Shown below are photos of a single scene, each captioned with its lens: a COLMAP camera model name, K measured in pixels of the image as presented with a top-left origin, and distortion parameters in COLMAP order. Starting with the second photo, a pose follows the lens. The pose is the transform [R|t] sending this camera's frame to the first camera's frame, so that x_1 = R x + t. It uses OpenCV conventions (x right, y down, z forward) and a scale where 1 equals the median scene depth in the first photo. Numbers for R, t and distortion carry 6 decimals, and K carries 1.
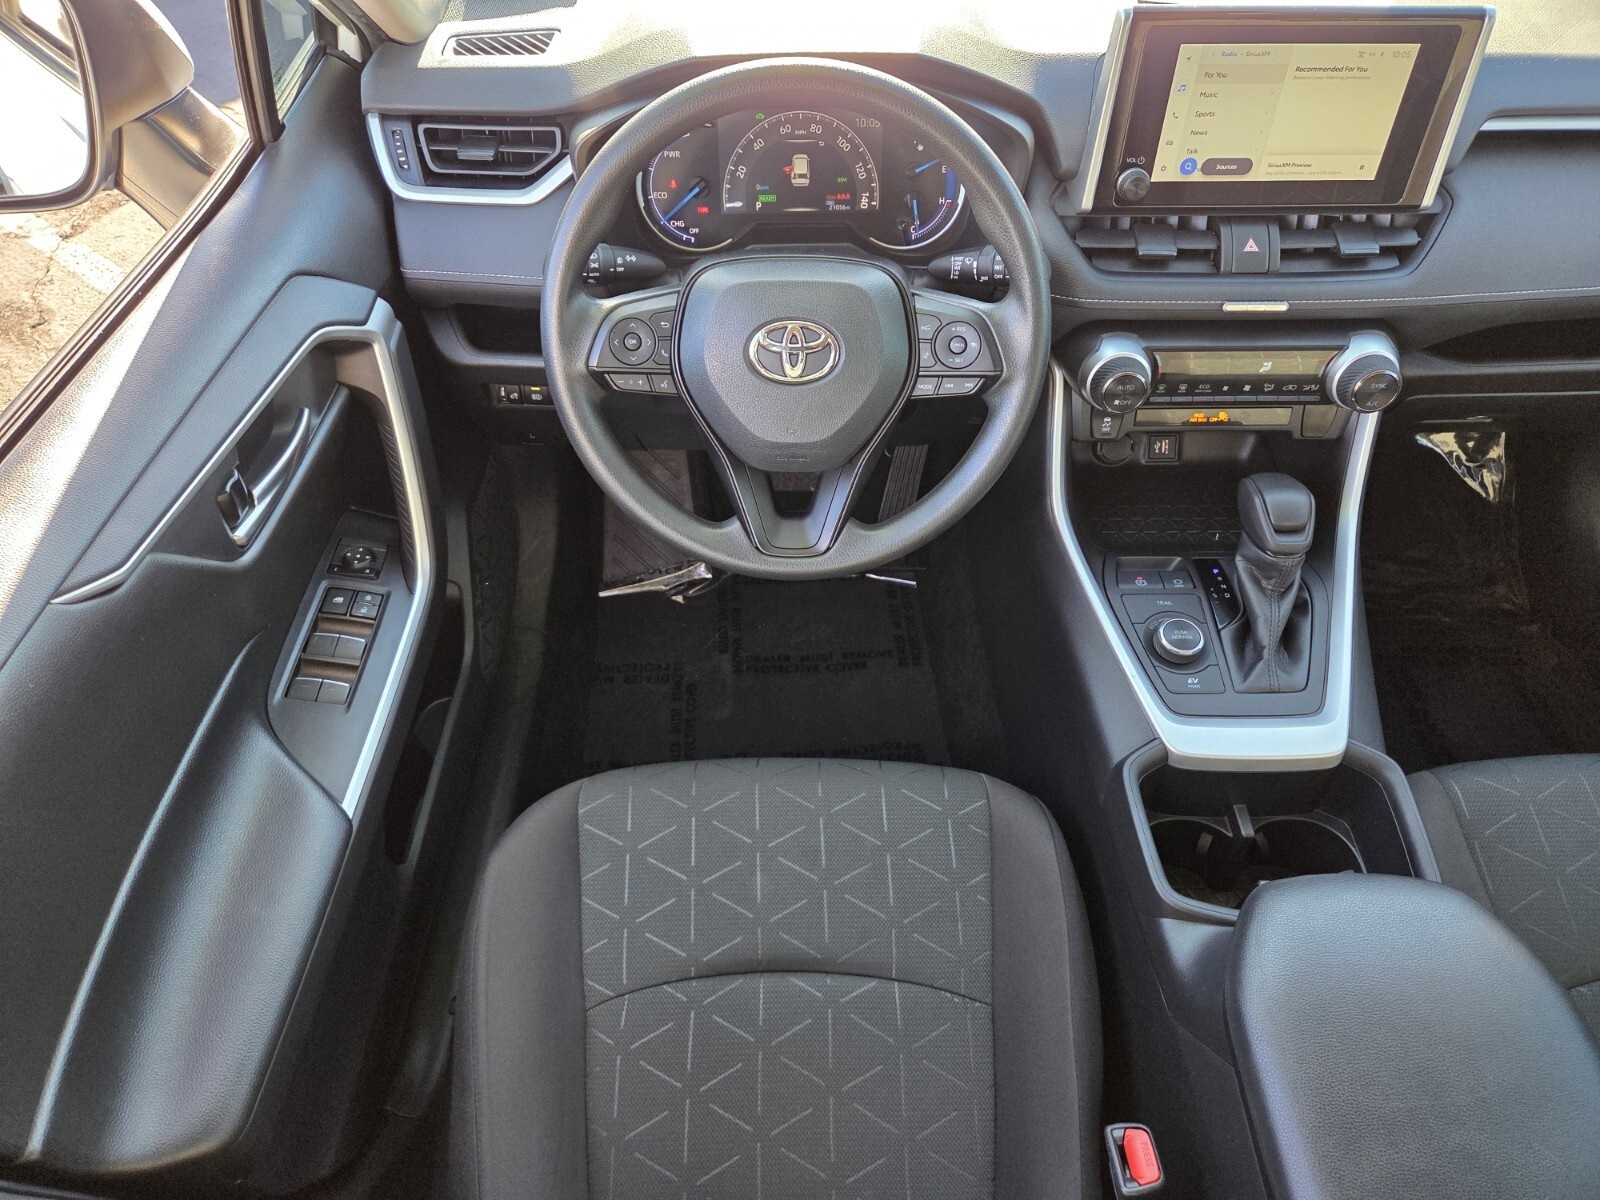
lens RADIAL K [[1041.2, 0, 800.0], [0, 1041.2, 600.0], [0, 0, 1]] dist [0.076112, -0.072077]
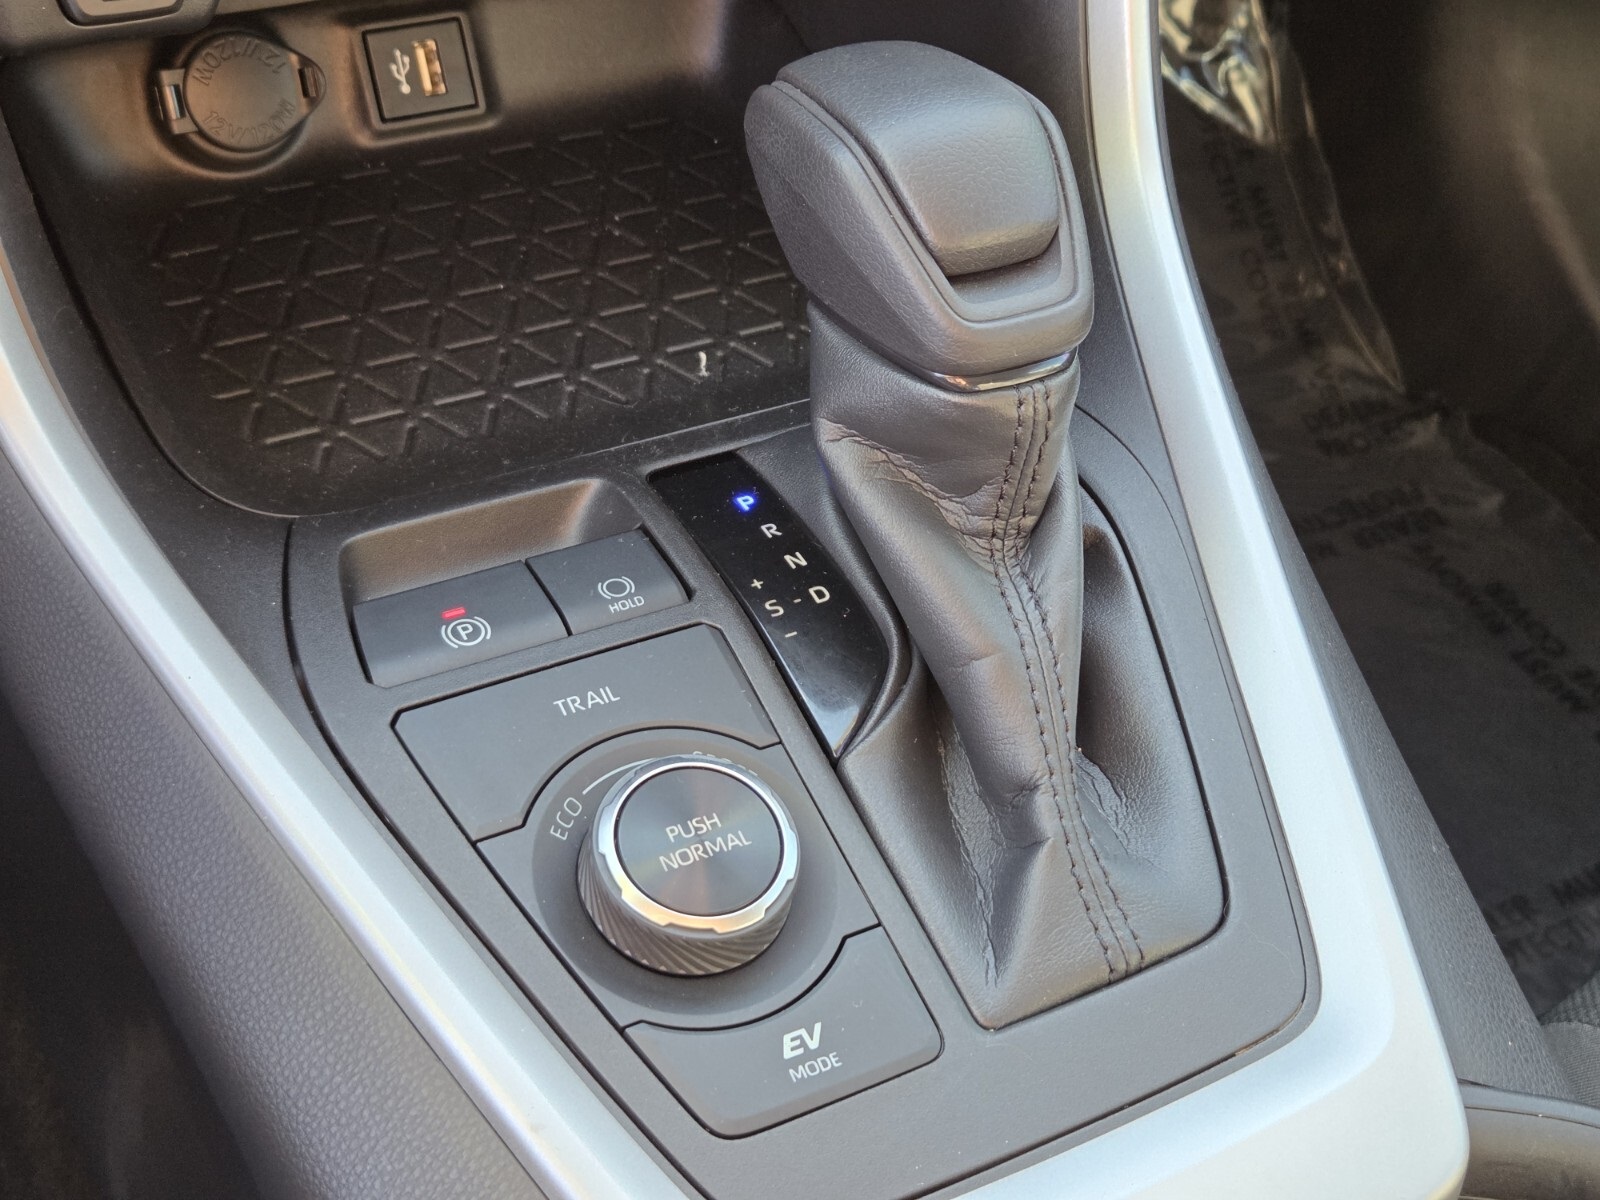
lens RADIAL K [[2123.8, 0, 800.7], [0, 2123.8, 558.3], [0, 0, 1]] dist [0.044700, -0.053570]
pose [[0.873712, -0.245289, 0.420072, 0.210549], [0.249551, 0.967279, 0.045771, -0.035536], [-0.417554, 0.064839, 0.906336, 0.586403]]
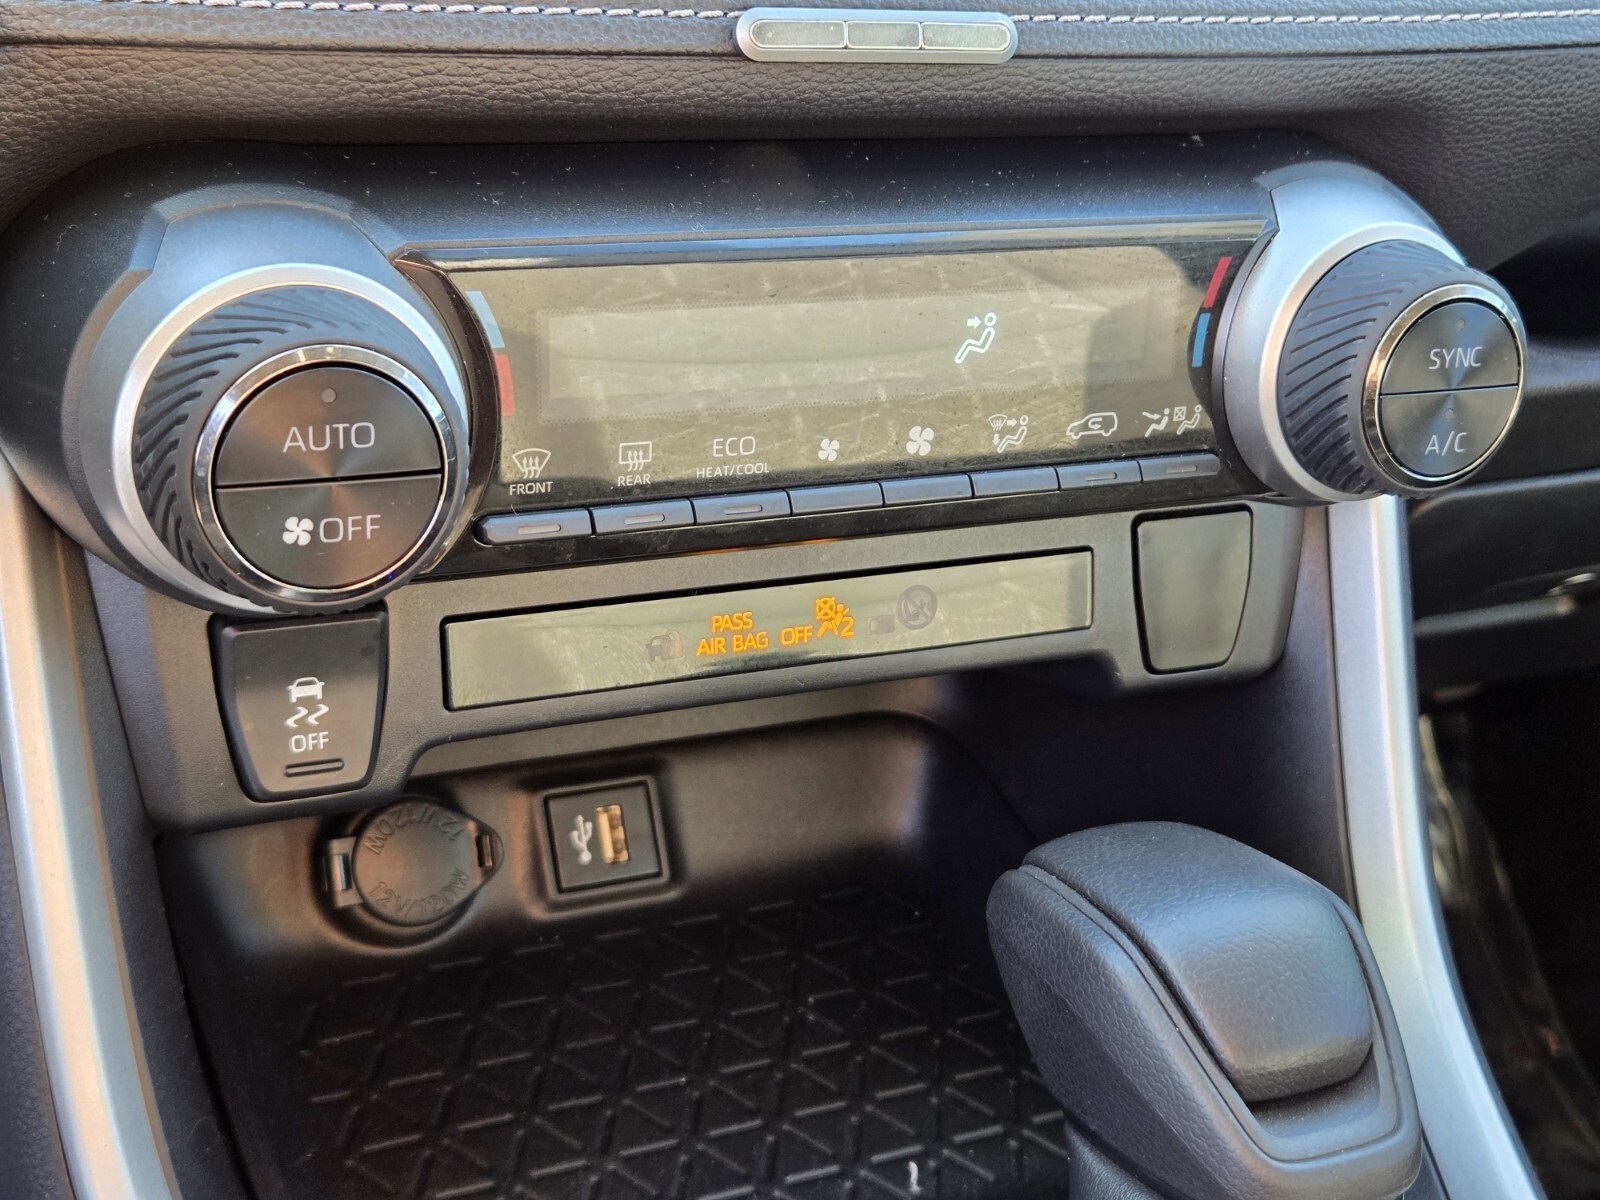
lens RADIAL K [[2123.8, 0, 800.7], [0, 2123.8, 558.3], [0, 0, 1]] dist [0.044700, -0.053570]
pose [[0.898184, -0.088813, 0.430554, 0.216562], [0.232366, 0.927300, -0.293462, -0.061329], [-0.373190, 0.363630, 0.853524, 0.648423]]
